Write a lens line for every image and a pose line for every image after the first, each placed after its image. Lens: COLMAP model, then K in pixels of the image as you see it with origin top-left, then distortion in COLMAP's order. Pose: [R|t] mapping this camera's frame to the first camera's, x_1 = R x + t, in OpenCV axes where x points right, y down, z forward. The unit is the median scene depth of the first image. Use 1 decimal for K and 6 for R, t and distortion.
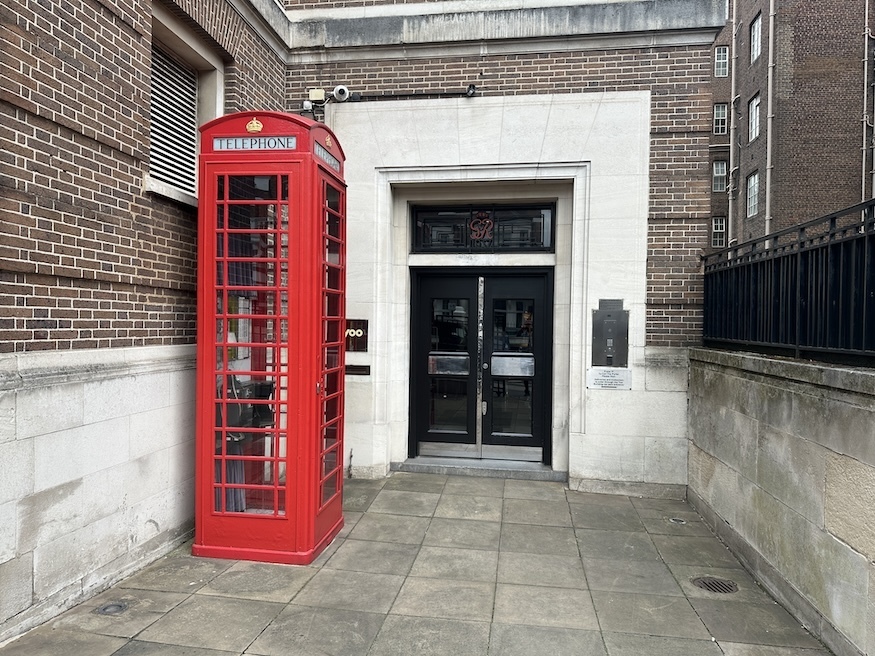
lens RADIAL K [[609.1, 0, 435.5], [0, 609.1, 328.2], [0, 0, 1]] dist [0.049565, -0.001875]
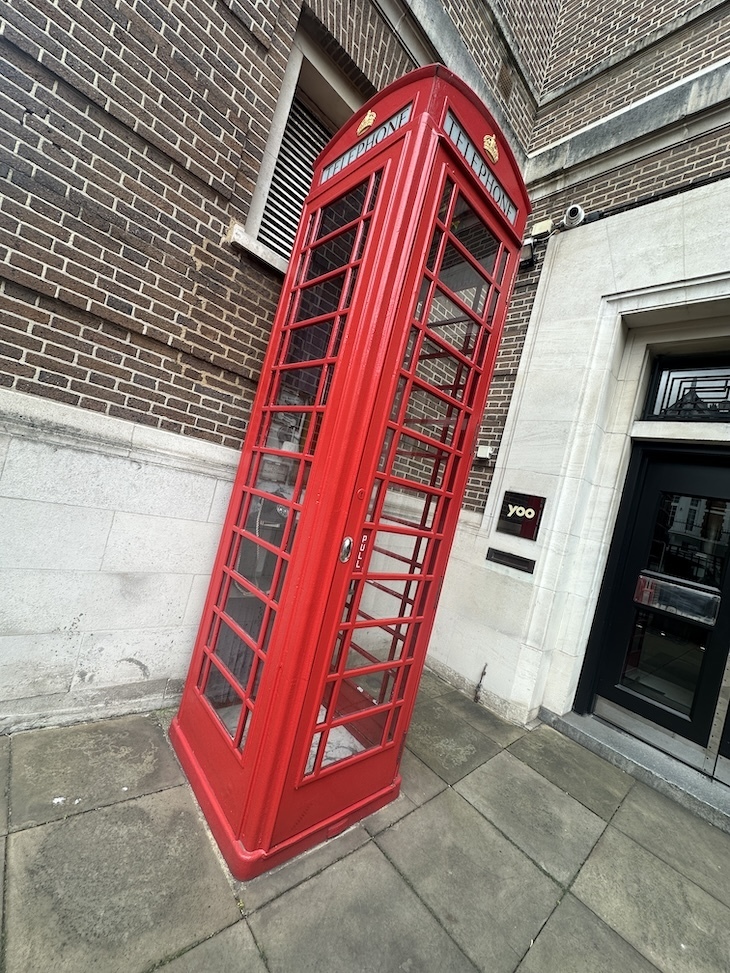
lens RADIAL K [[388.4, 0, 365.2], [0, 388.4, 485.0], [0, 0, 1]] dist [-0.003732, 0.000435]
pose [[0.760345, 0.158901, -0.629782, 0.015188], [-0.229548, 0.972781, -0.031694, 0.040082], [0.607604, 0.168664, 0.776125, 0.581701]]
